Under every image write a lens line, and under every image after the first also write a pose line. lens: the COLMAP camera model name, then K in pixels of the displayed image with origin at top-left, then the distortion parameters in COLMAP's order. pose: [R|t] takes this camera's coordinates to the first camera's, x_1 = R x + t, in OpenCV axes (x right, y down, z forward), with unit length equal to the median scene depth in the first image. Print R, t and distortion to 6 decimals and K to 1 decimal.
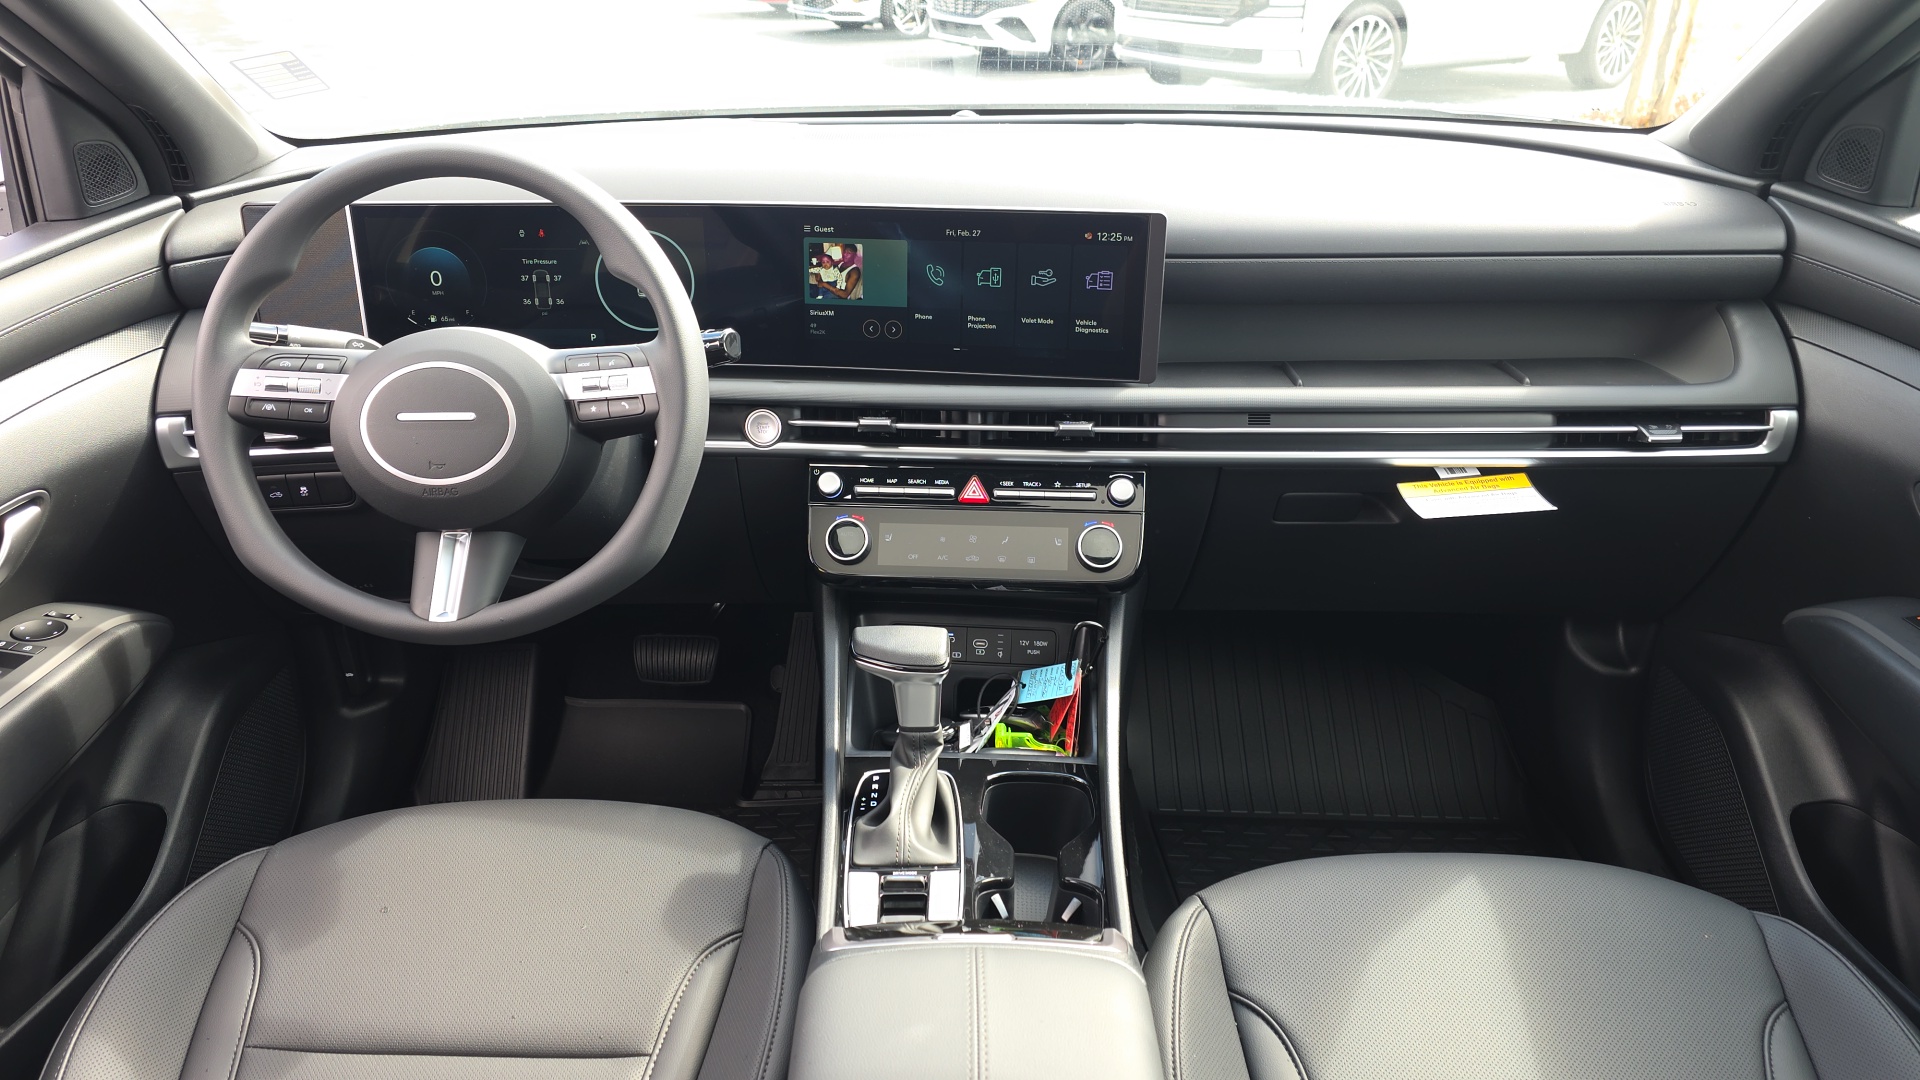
lens RADIAL K [[1145.8, 0, 960.0], [0, 1145.8, 540.0], [0, 0, 1]] dist [0.001261, -0.023573]
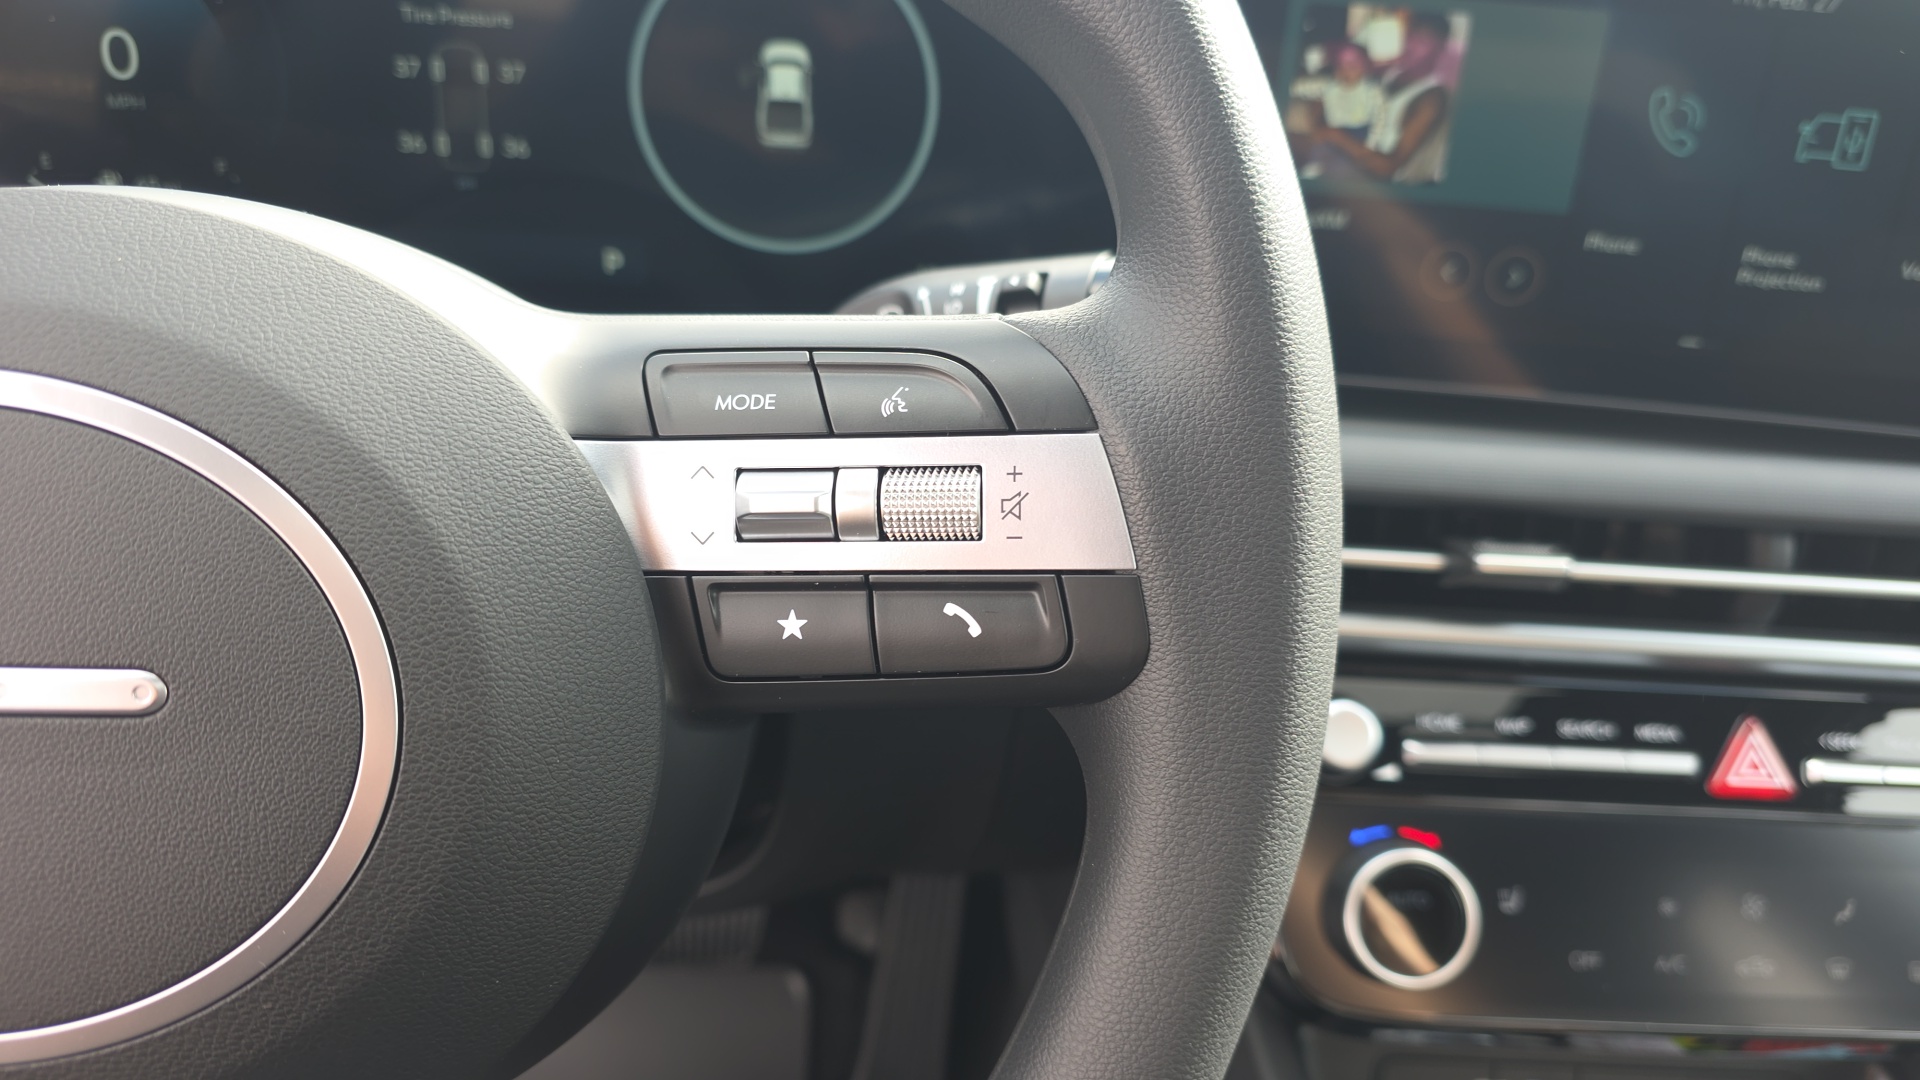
lens RADIAL K [[1285.8, 0, 961.9], [0, 1285.8, 528.9], [0, 0, 1]] dist [0.004894, -0.038706]
pose [[0.996452, 0.028041, 0.079354, -0.255508], [-0.029566, 0.999399, 0.018114, -0.112785], [-0.078799, -0.020396, 0.996682, 0.640343]]
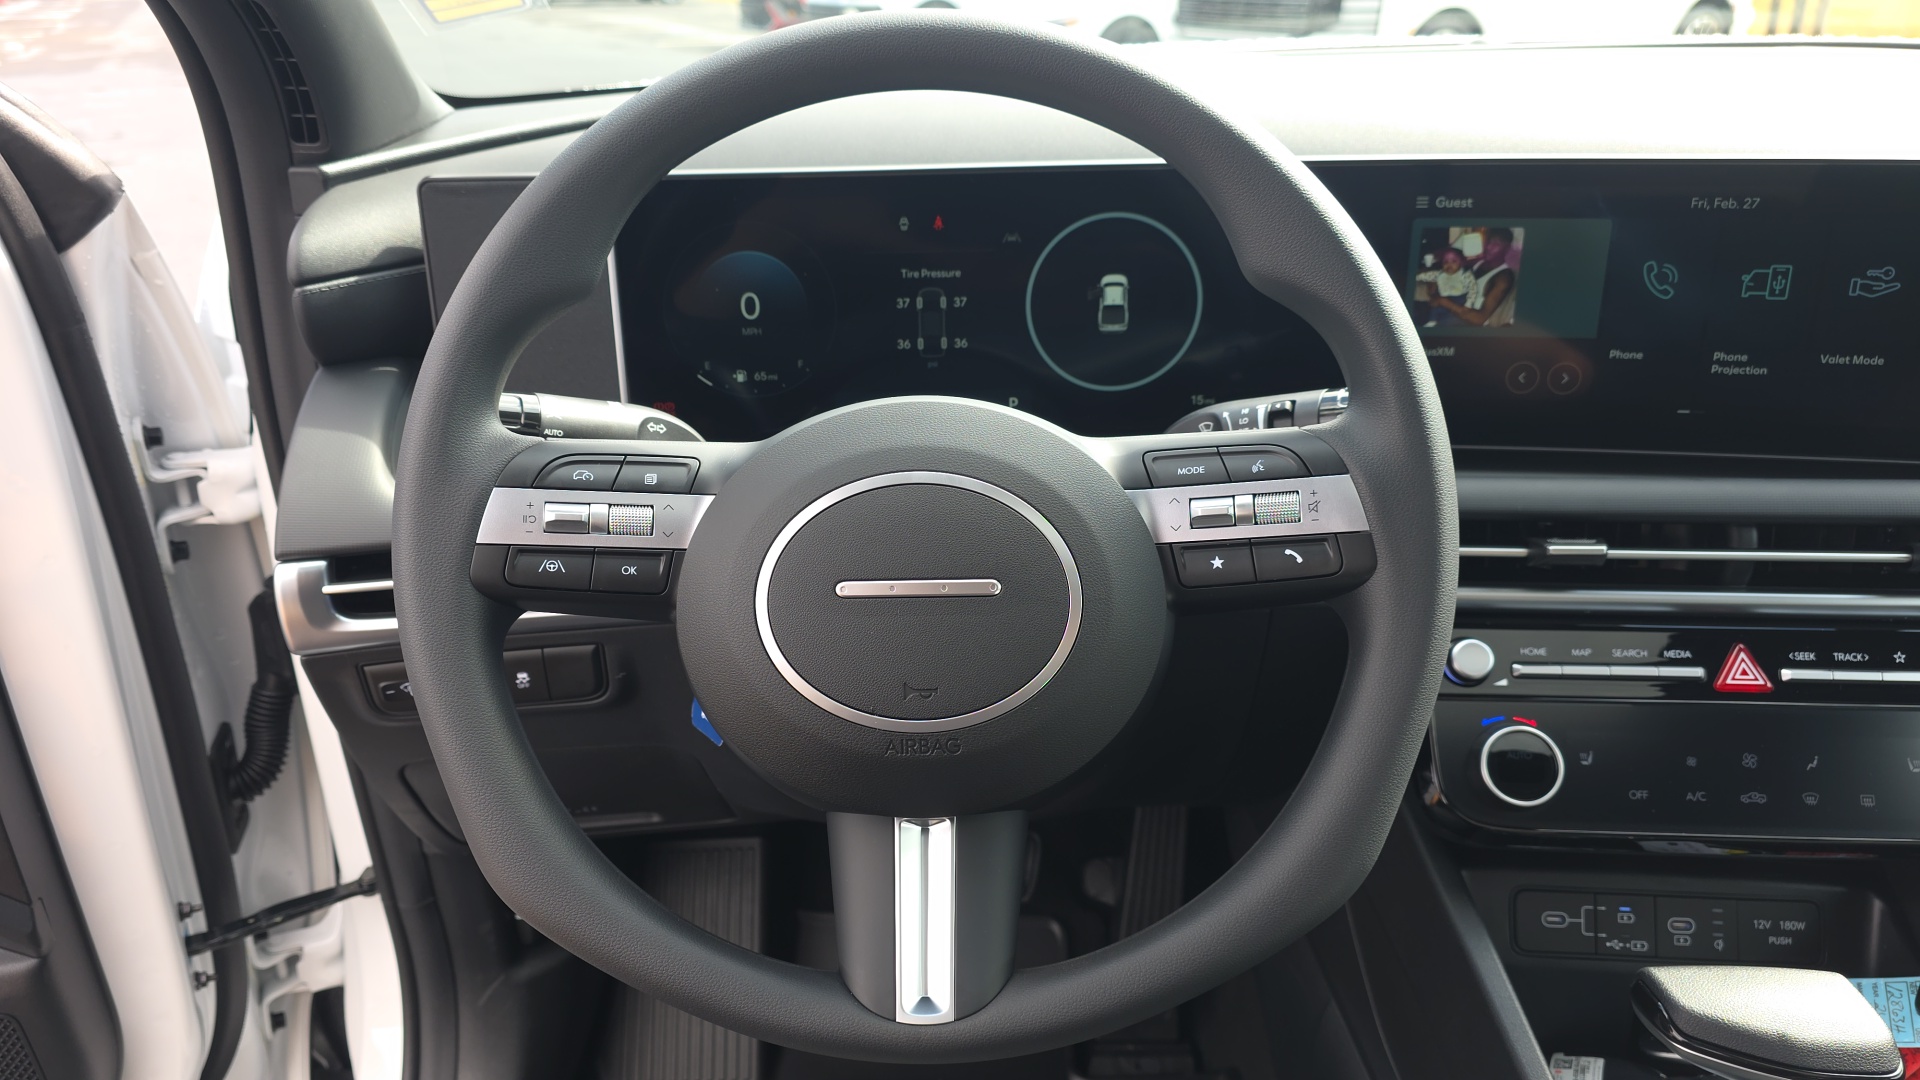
lens RADIAL K [[1218.1, 0, 950.0], [0, 1218.1, 548.6], [0, 0, 1]] dist [0.058582, -0.081100]
pose [[0.999296, -0.013361, -0.035044, -0.344131], [0.012175, 0.999353, -0.033832, -0.085790], [0.035473, 0.033381, 0.998813, 0.399345]]
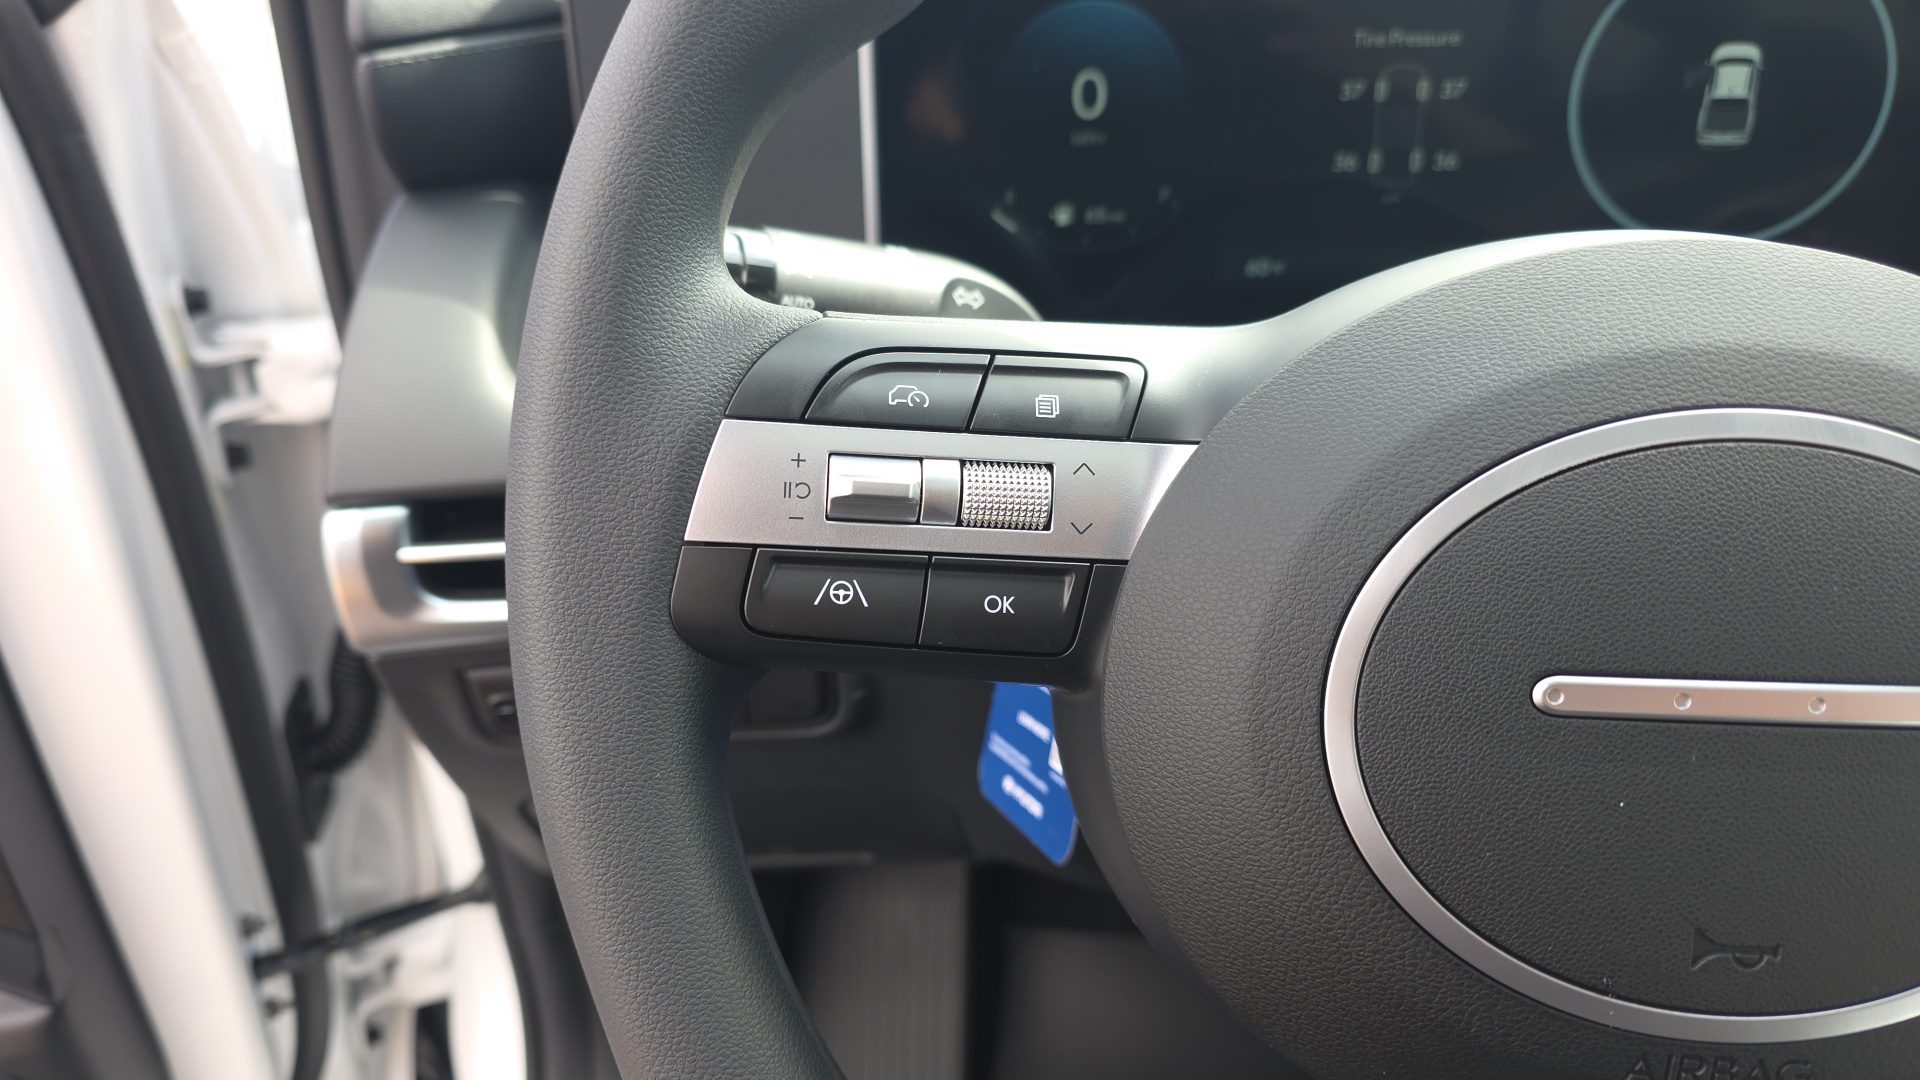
lens RADIAL K [[1285.8, 0, 961.9], [0, 1285.8, 528.9], [0, 0, 1]] dist [0.004894, -0.038706]
pose [[0.992197, 0.023902, -0.122371, -0.454482], [-0.019460, 0.999112, 0.037361, -0.114432], [0.123155, -0.034688, 0.991781, 0.621054]]
